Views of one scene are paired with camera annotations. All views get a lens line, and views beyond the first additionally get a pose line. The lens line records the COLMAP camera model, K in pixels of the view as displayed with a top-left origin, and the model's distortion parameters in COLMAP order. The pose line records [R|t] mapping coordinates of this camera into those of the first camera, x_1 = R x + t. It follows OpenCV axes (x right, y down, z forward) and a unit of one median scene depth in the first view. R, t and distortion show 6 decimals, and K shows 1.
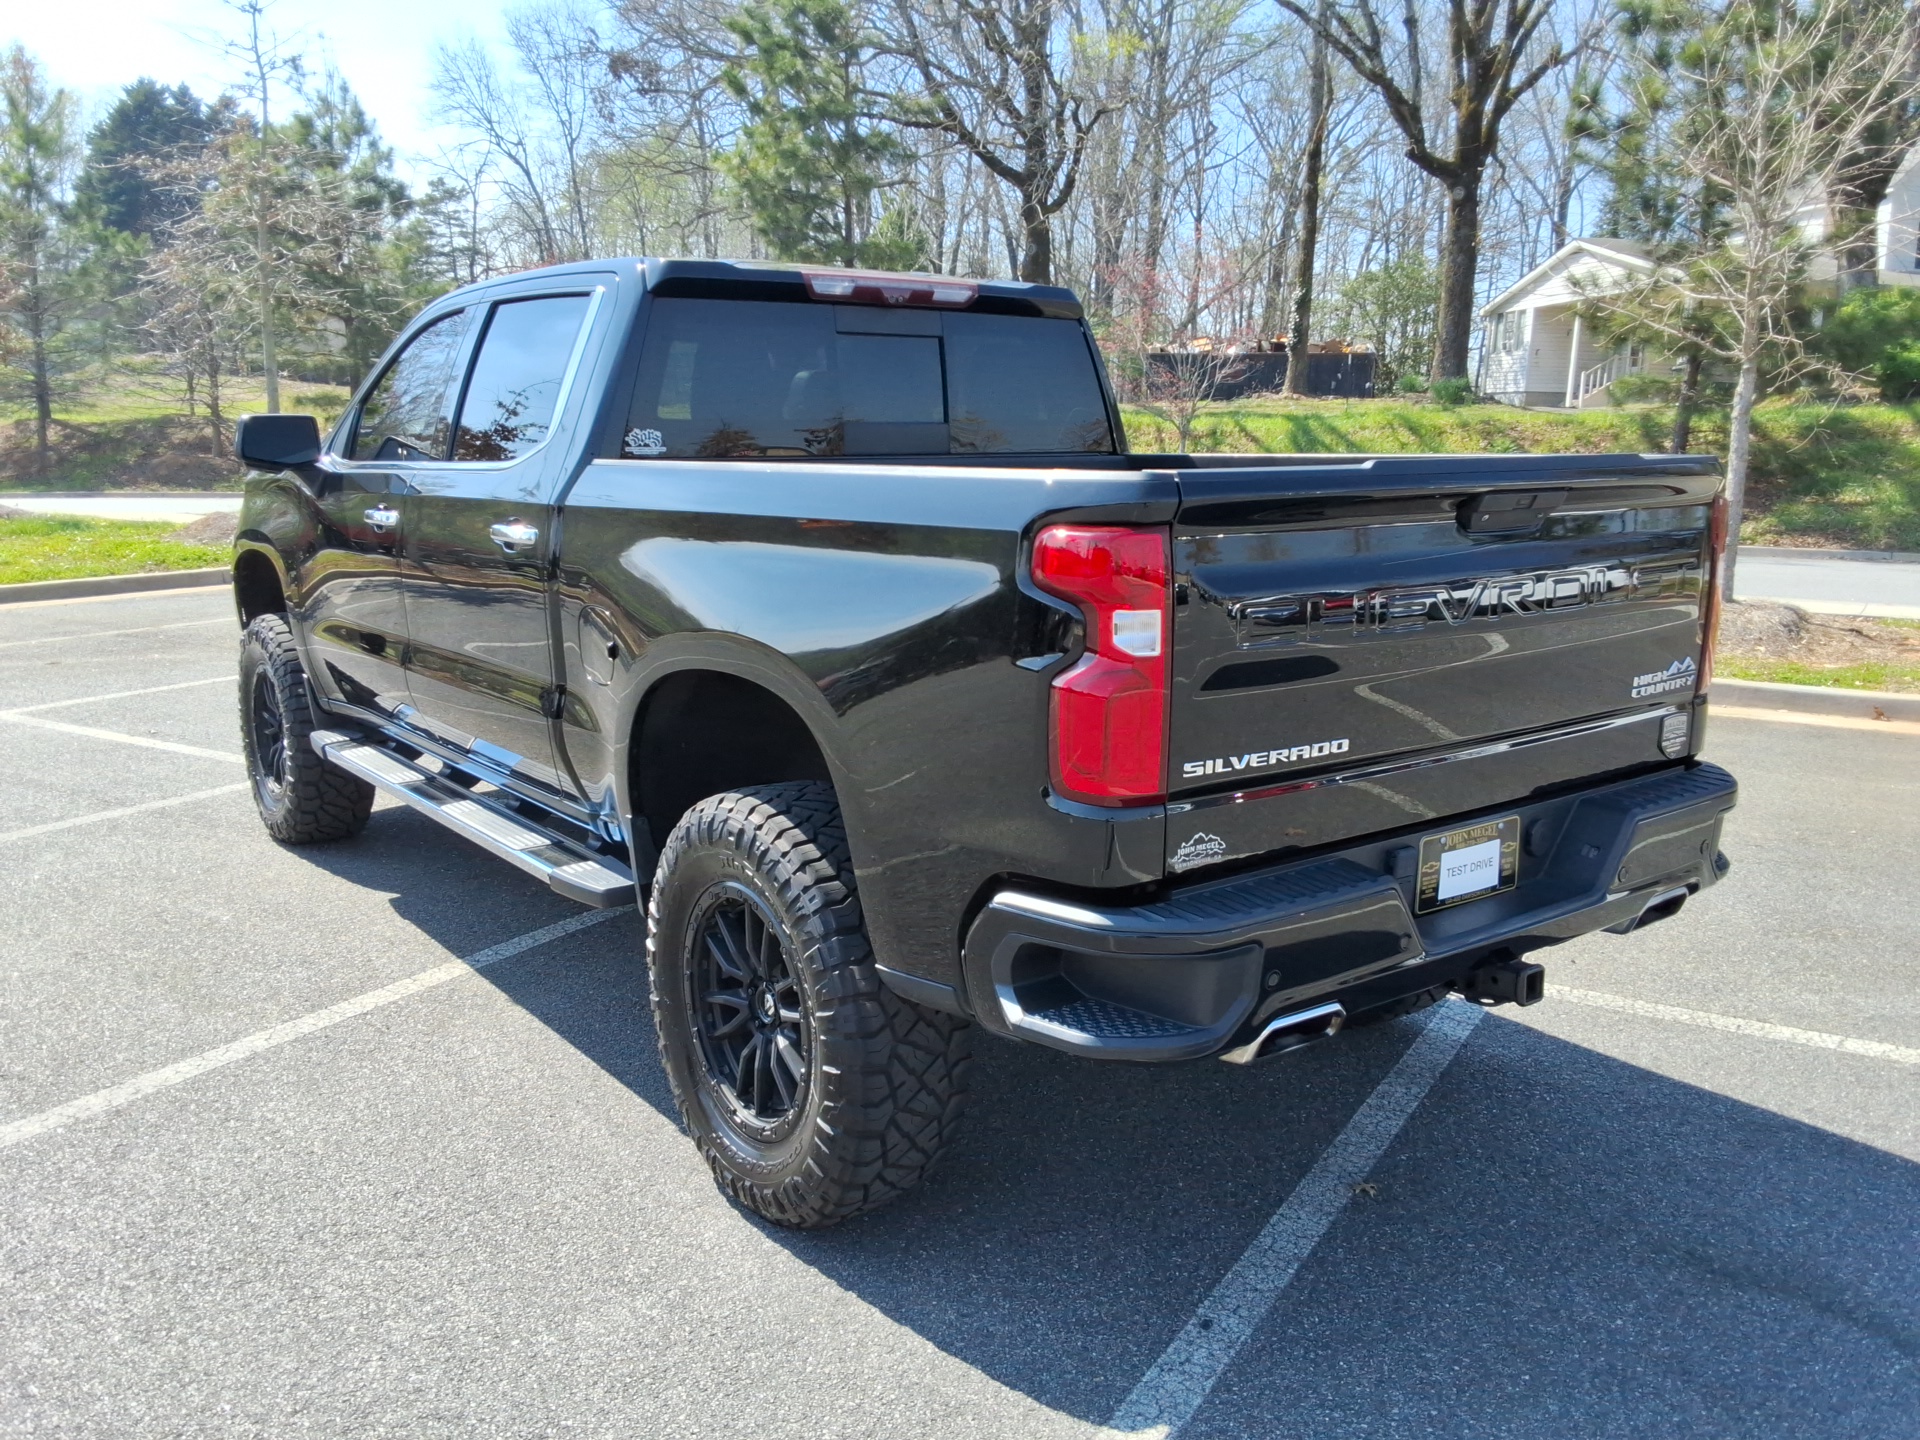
lens RADIAL K [[1555.9, 0, 973.8], [0, 1555.9, 693.4], [0, 0, 1]] dist [0.115825, -0.185621]
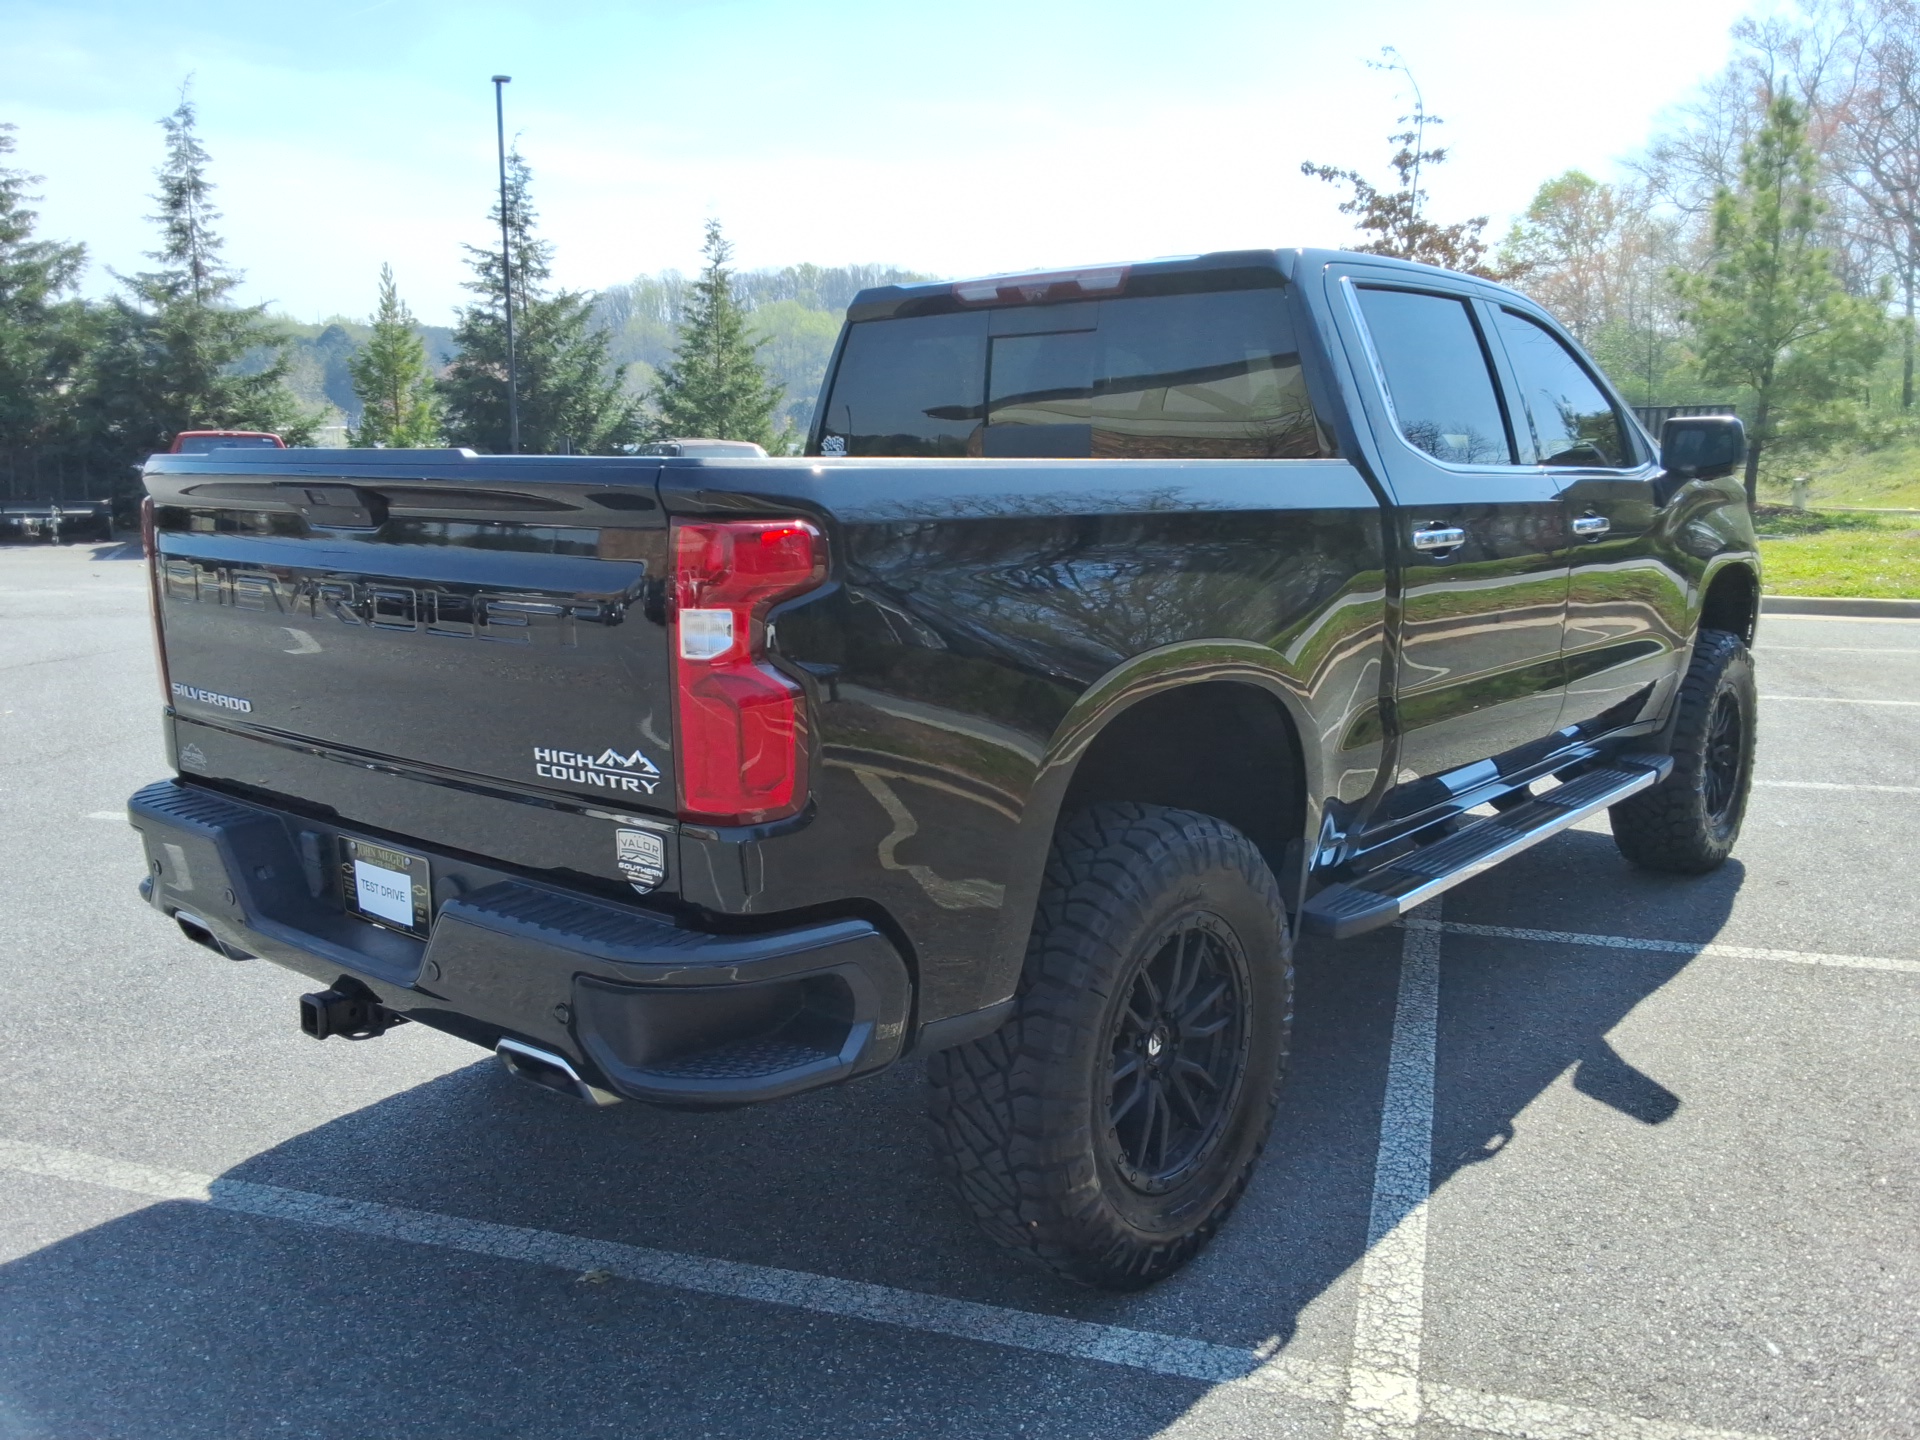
lens RADIAL K [[1566.4, 0, 986.8], [0, 1566.4, 692.4], [0, 0, 1]] dist [0.104176, -0.170473]
pose [[0.219664, 0.144505, -0.964814, 1.176777], [-0.160841, 0.980800, 0.110280, -0.151766], [0.962225, 0.130958, 0.238689, 1.011848]]
